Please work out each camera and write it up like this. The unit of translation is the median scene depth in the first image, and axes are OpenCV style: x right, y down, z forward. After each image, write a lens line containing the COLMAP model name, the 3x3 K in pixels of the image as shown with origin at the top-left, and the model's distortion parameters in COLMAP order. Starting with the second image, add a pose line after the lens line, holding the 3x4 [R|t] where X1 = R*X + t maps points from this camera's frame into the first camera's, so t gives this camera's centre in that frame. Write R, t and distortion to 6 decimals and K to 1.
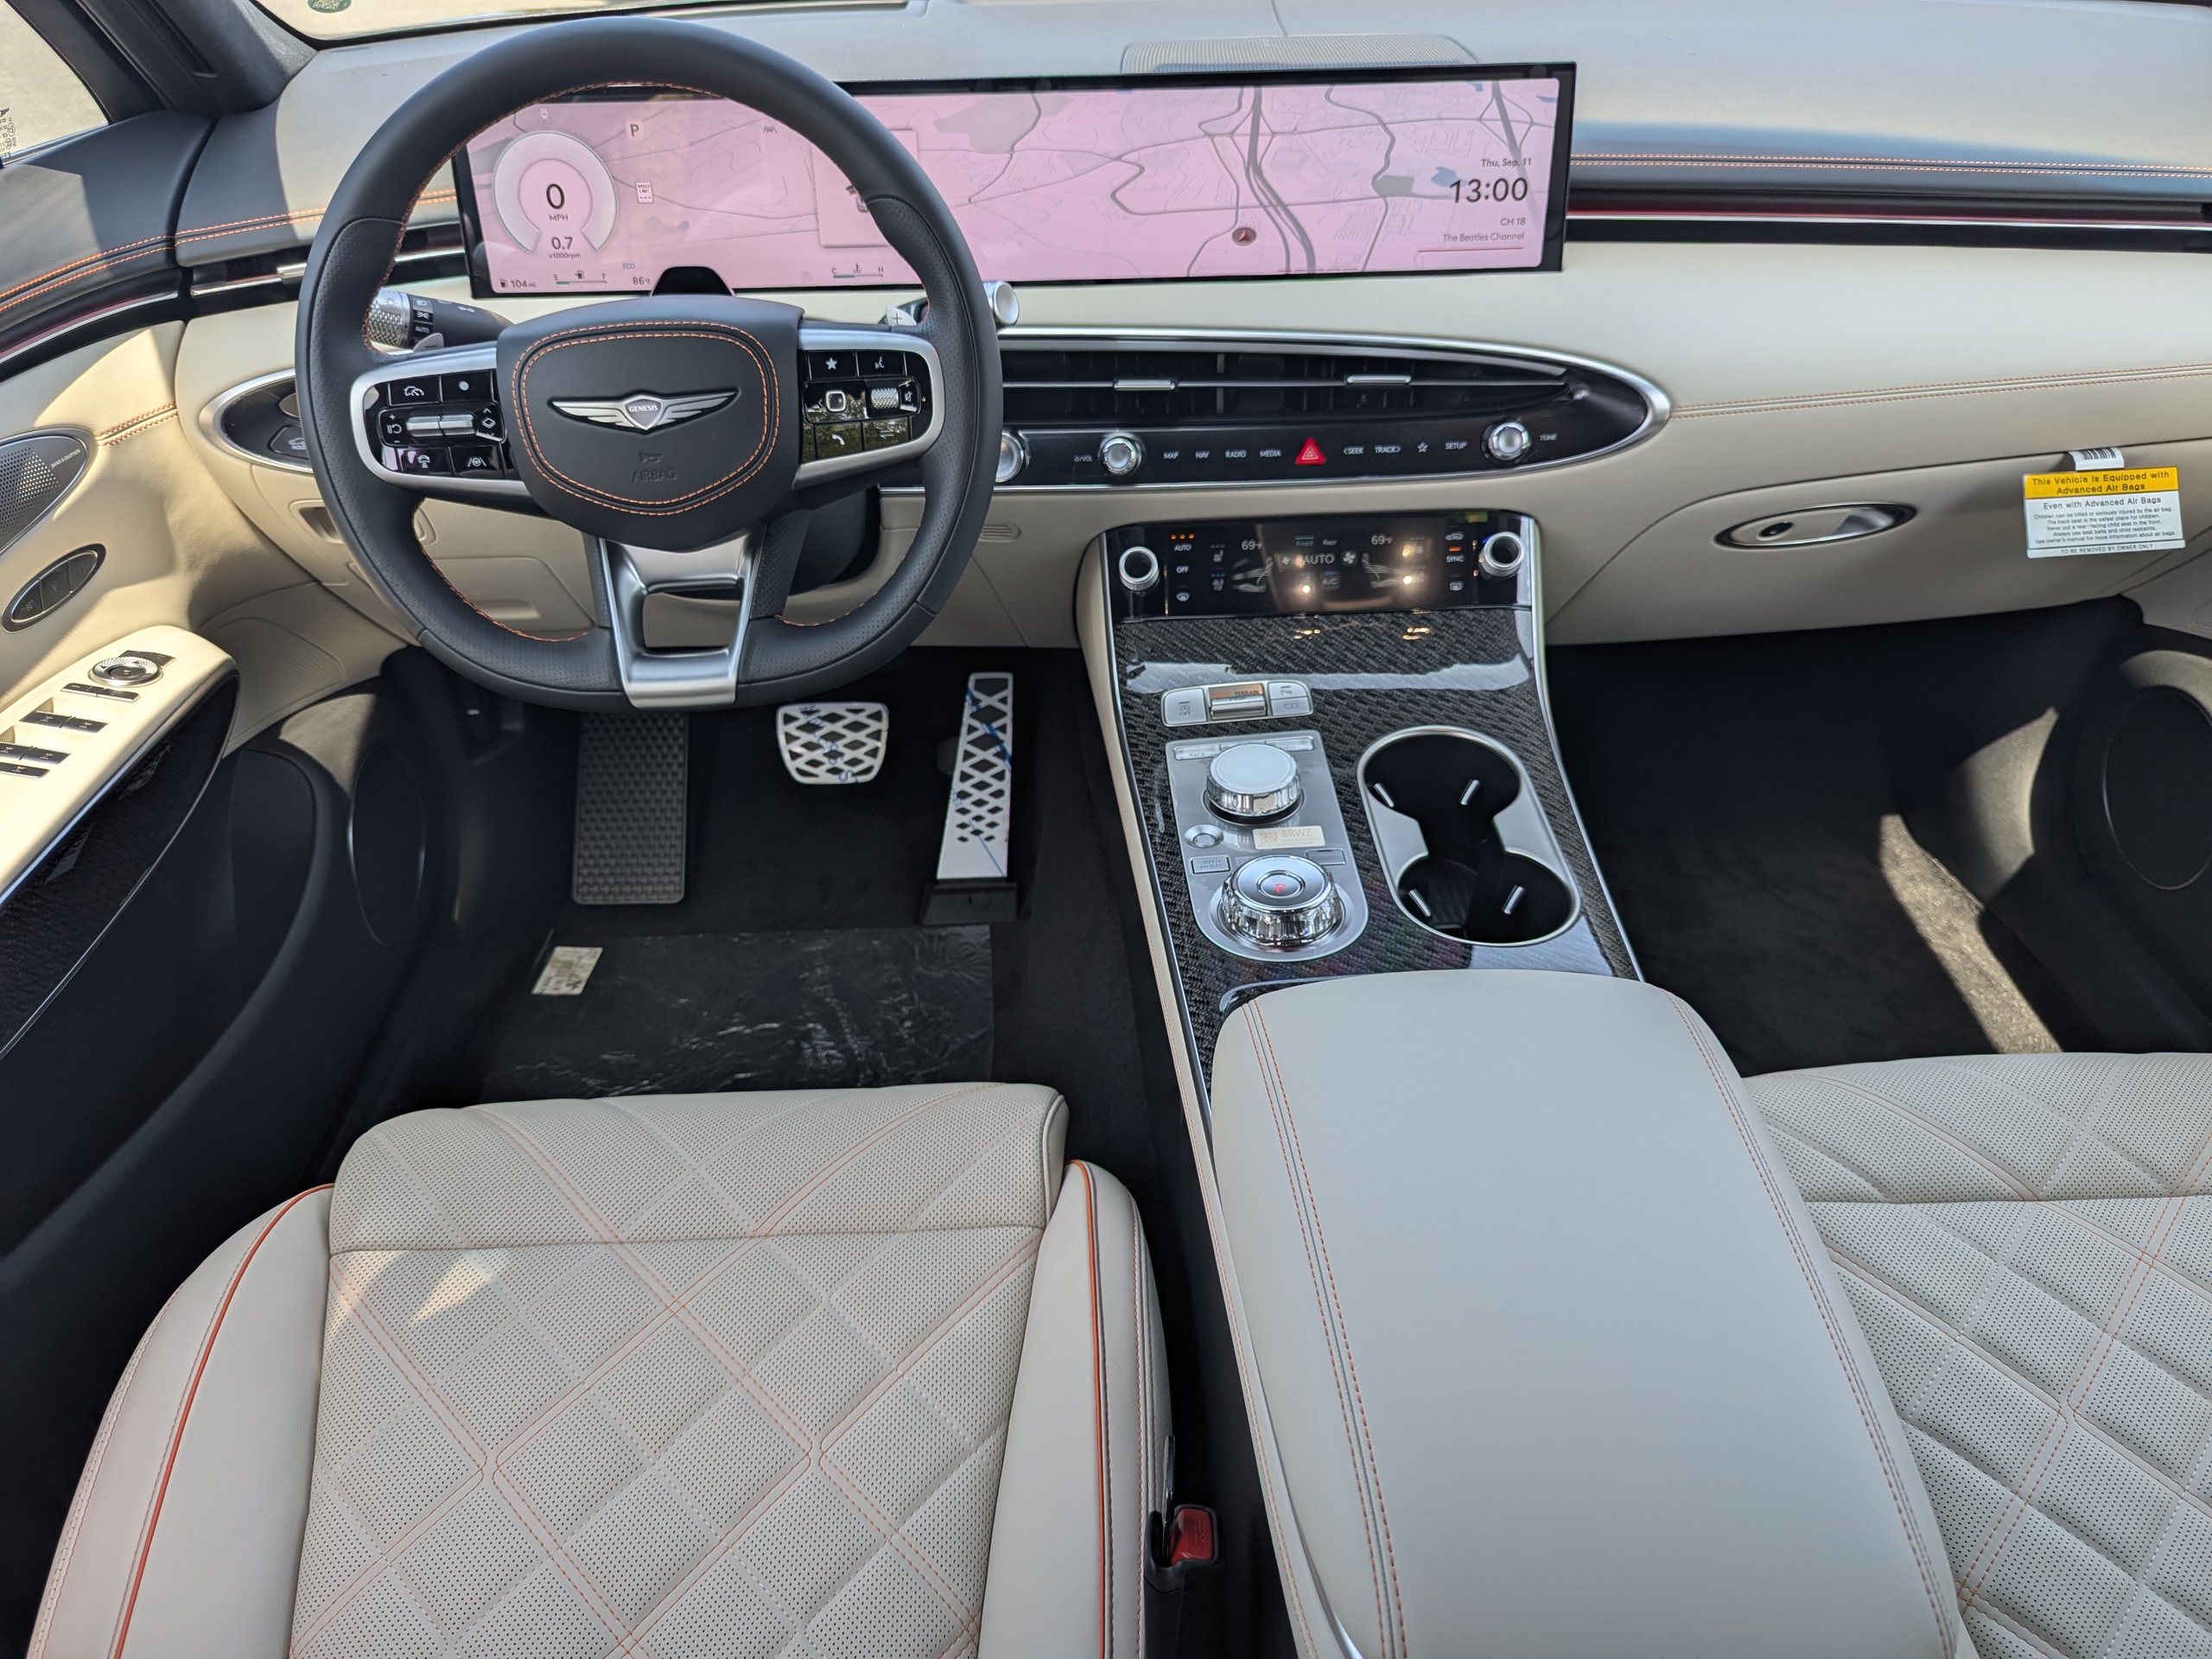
lens RADIAL K [[1582.0, 0, 1118.2], [0, 1582.0, 845.6], [0, 0, 1]] dist [0.025448, -0.040533]
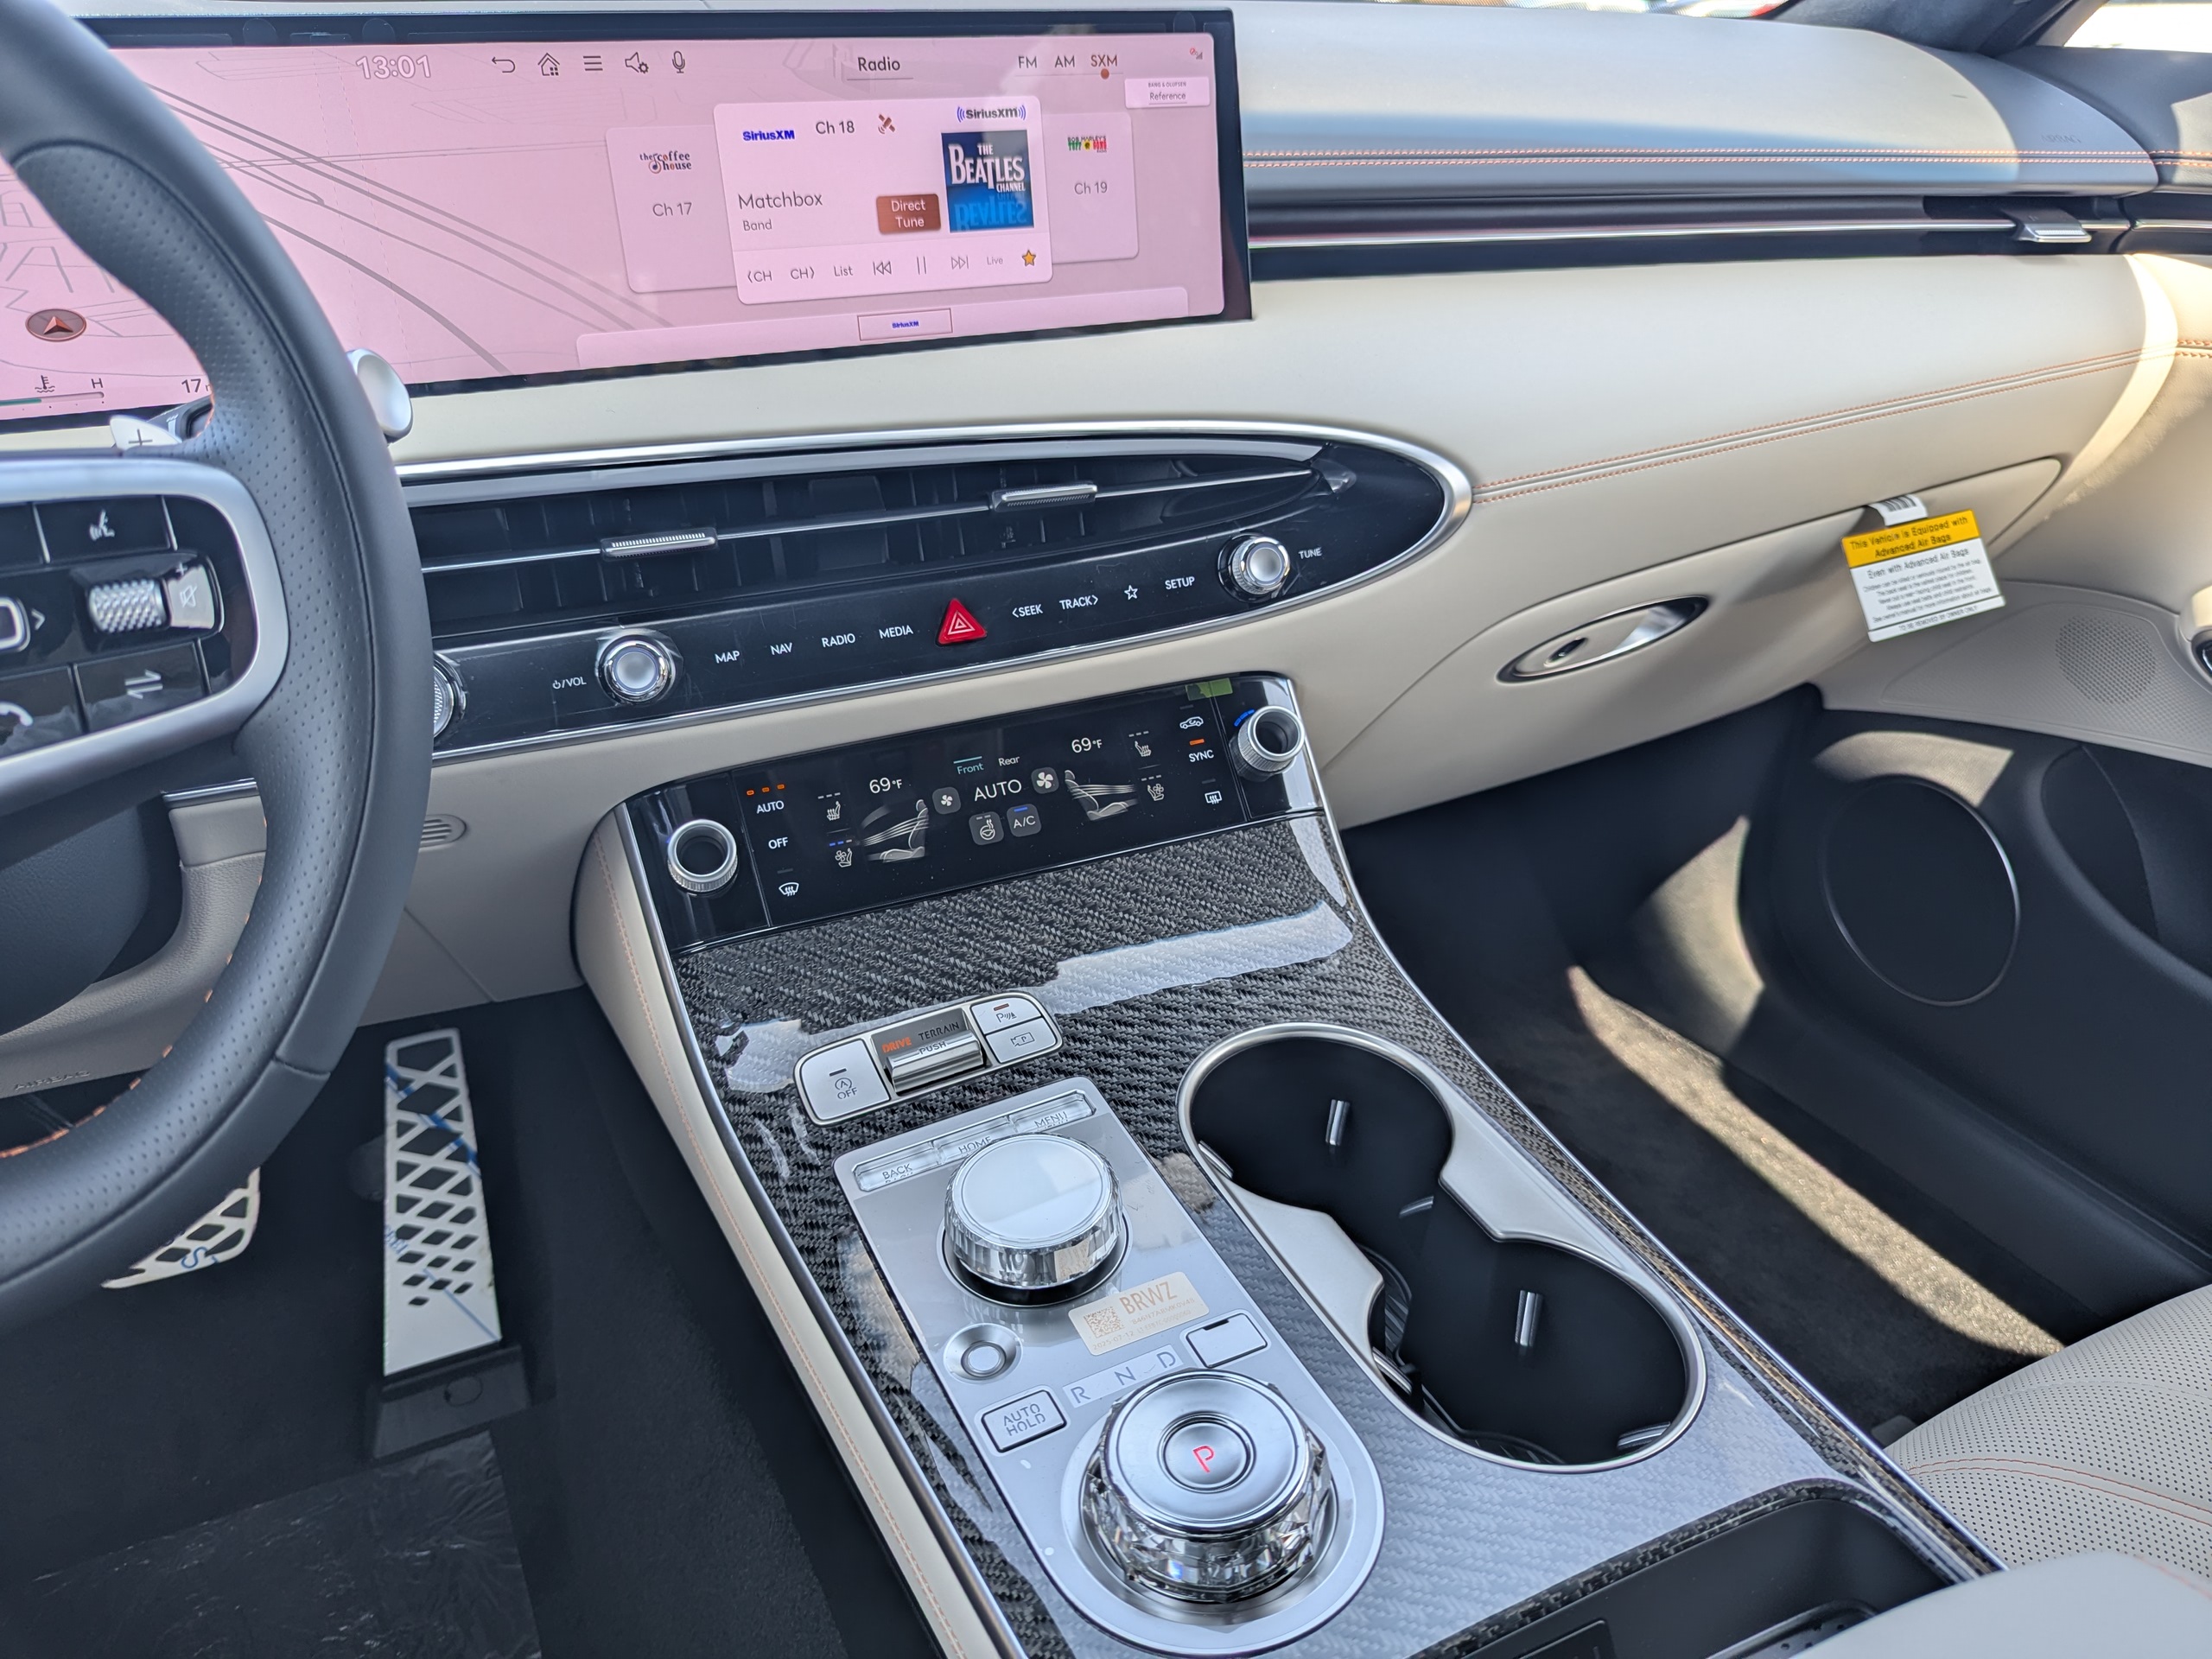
lens RADIAL K [[1582.0, 0, 1093.8], [0, 1582.0, 845.8], [0, 0, 1]] dist [0.025448, -0.040533]
pose [[0.922442, -0.172295, 0.345566, -0.054891], [0.212695, 0.973645, -0.082314, -0.105005], [-0.322277, 0.149430, 0.934777, 0.433355]]
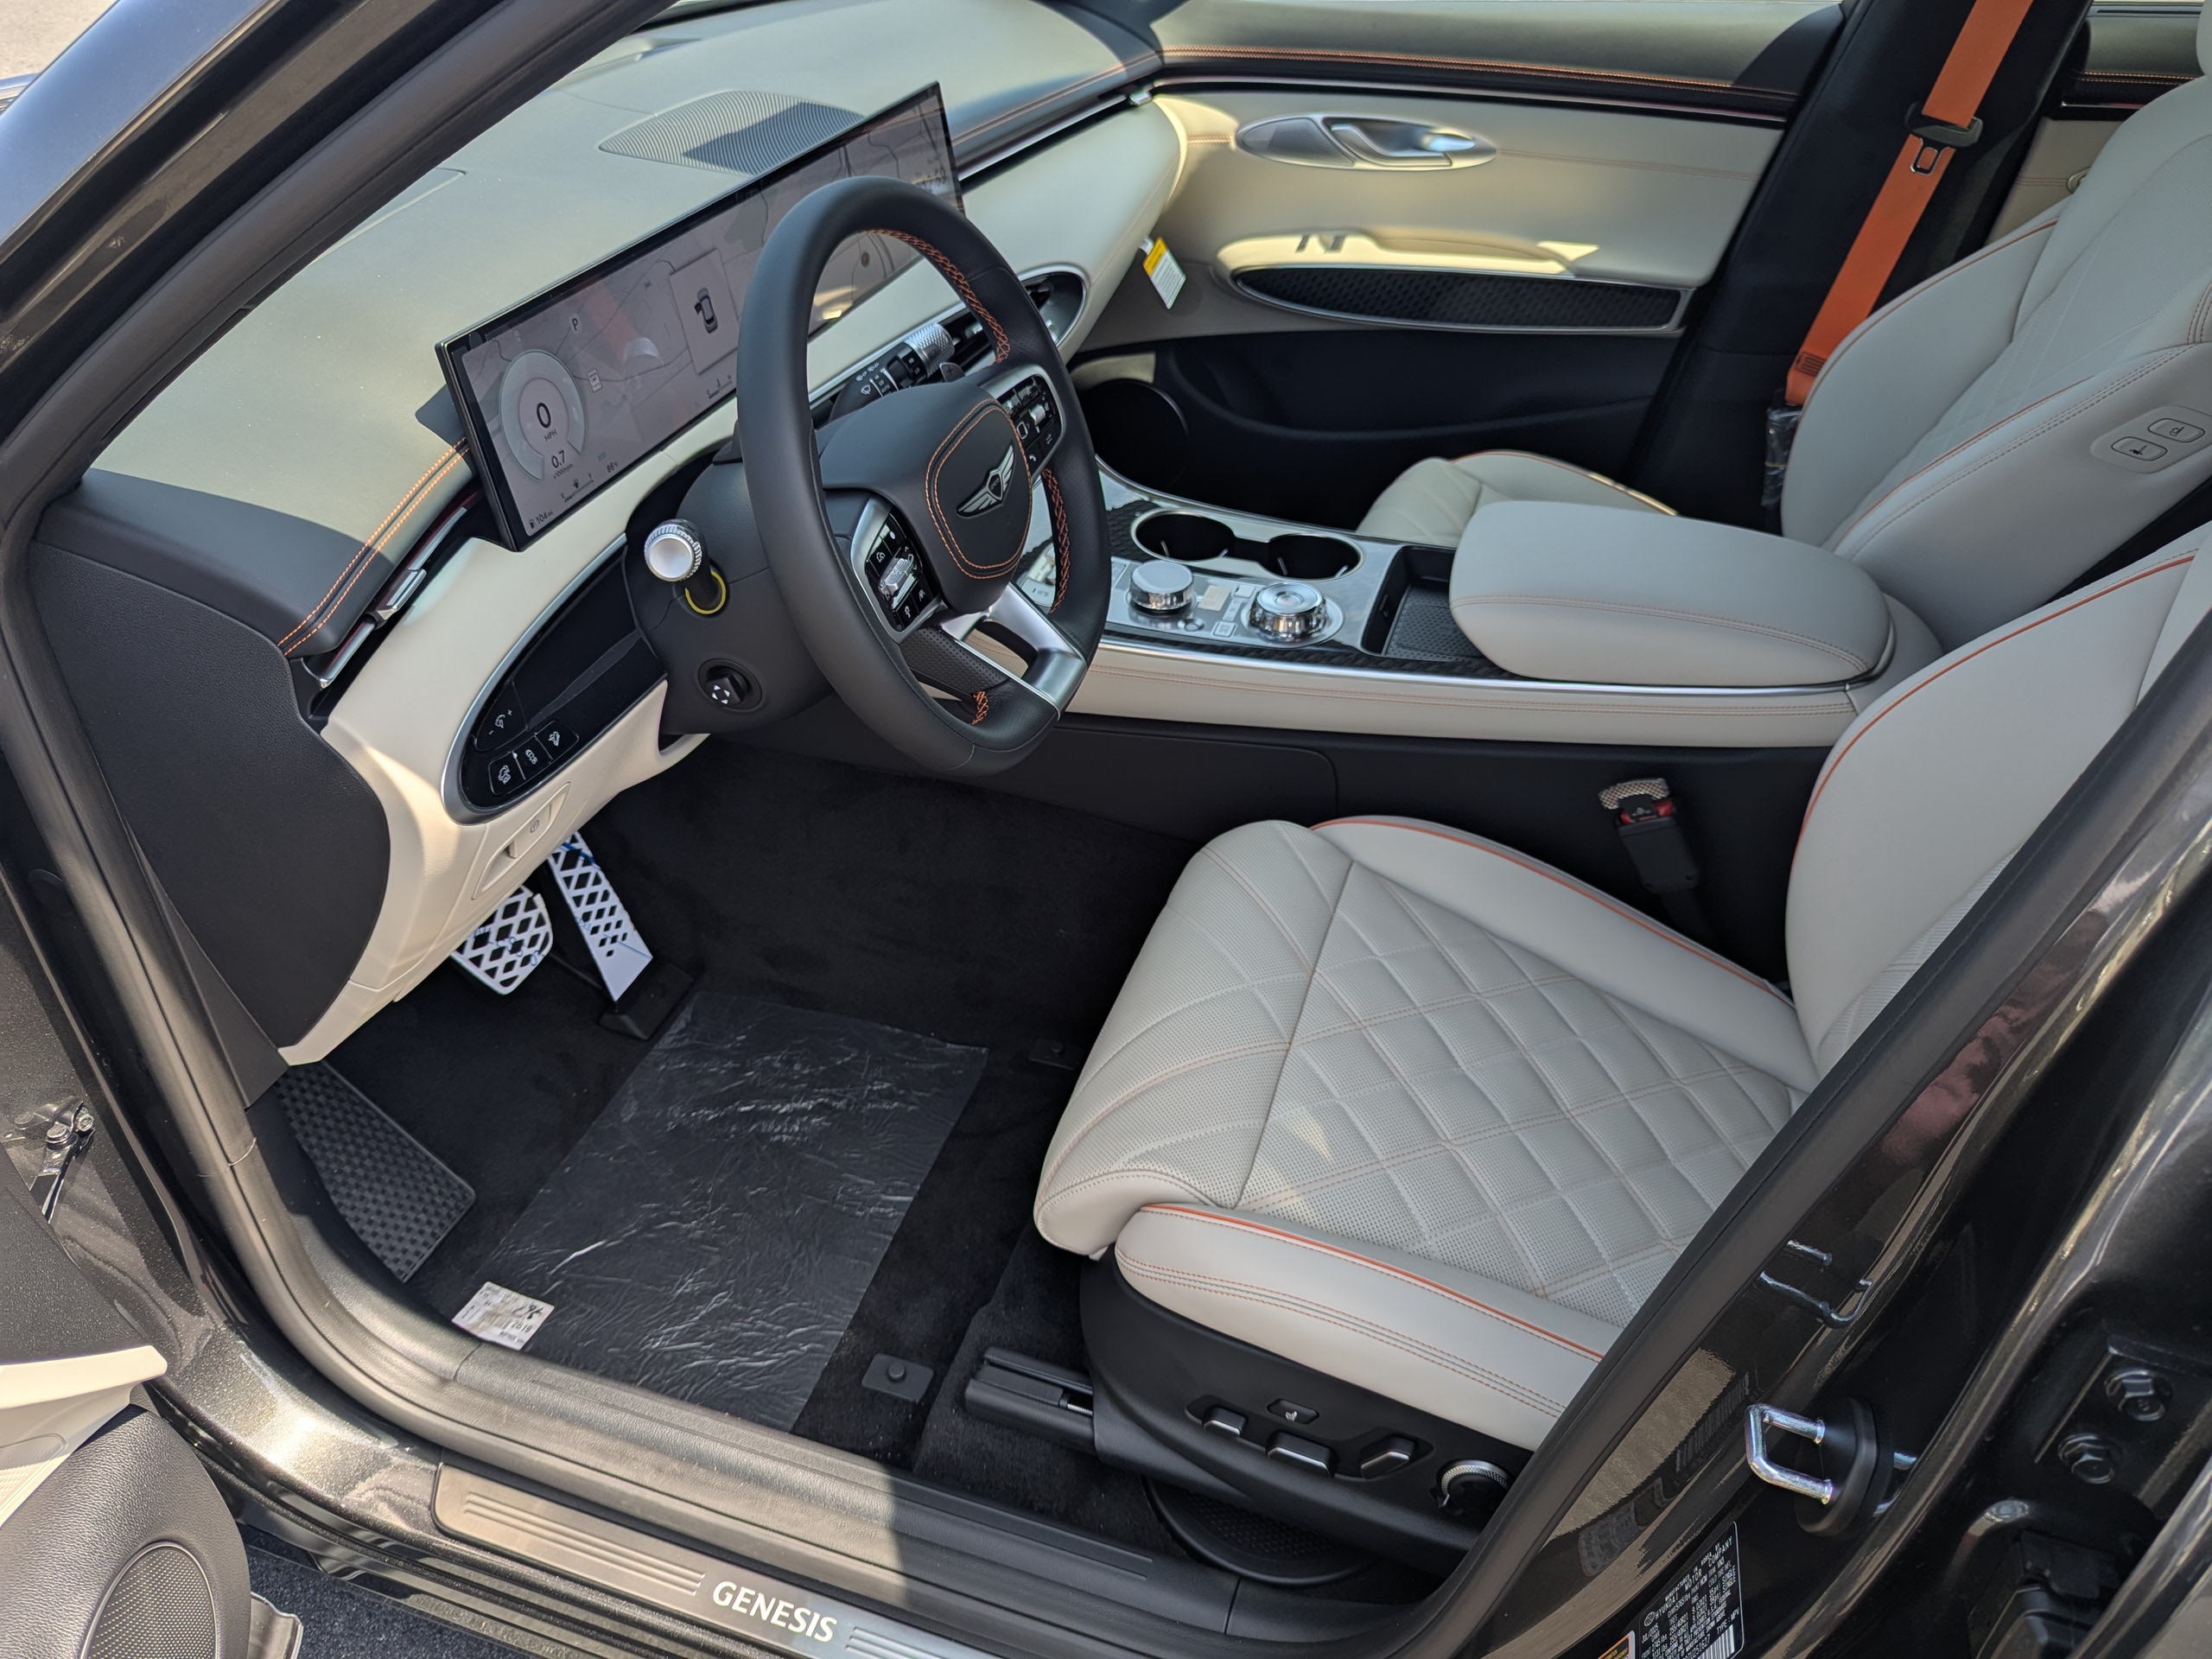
lens RADIAL K [[1582.0, 0, 1094.5], [0, 1582.0, 817.4], [0, 0, 1]] dist [0.025448, -0.040533]
pose [[0.368130, -0.541428, 0.755868, -1.011318], [0.529713, 0.790251, 0.308071, -0.316711], [-0.764124, 0.286983, 0.577716, 0.255845]]
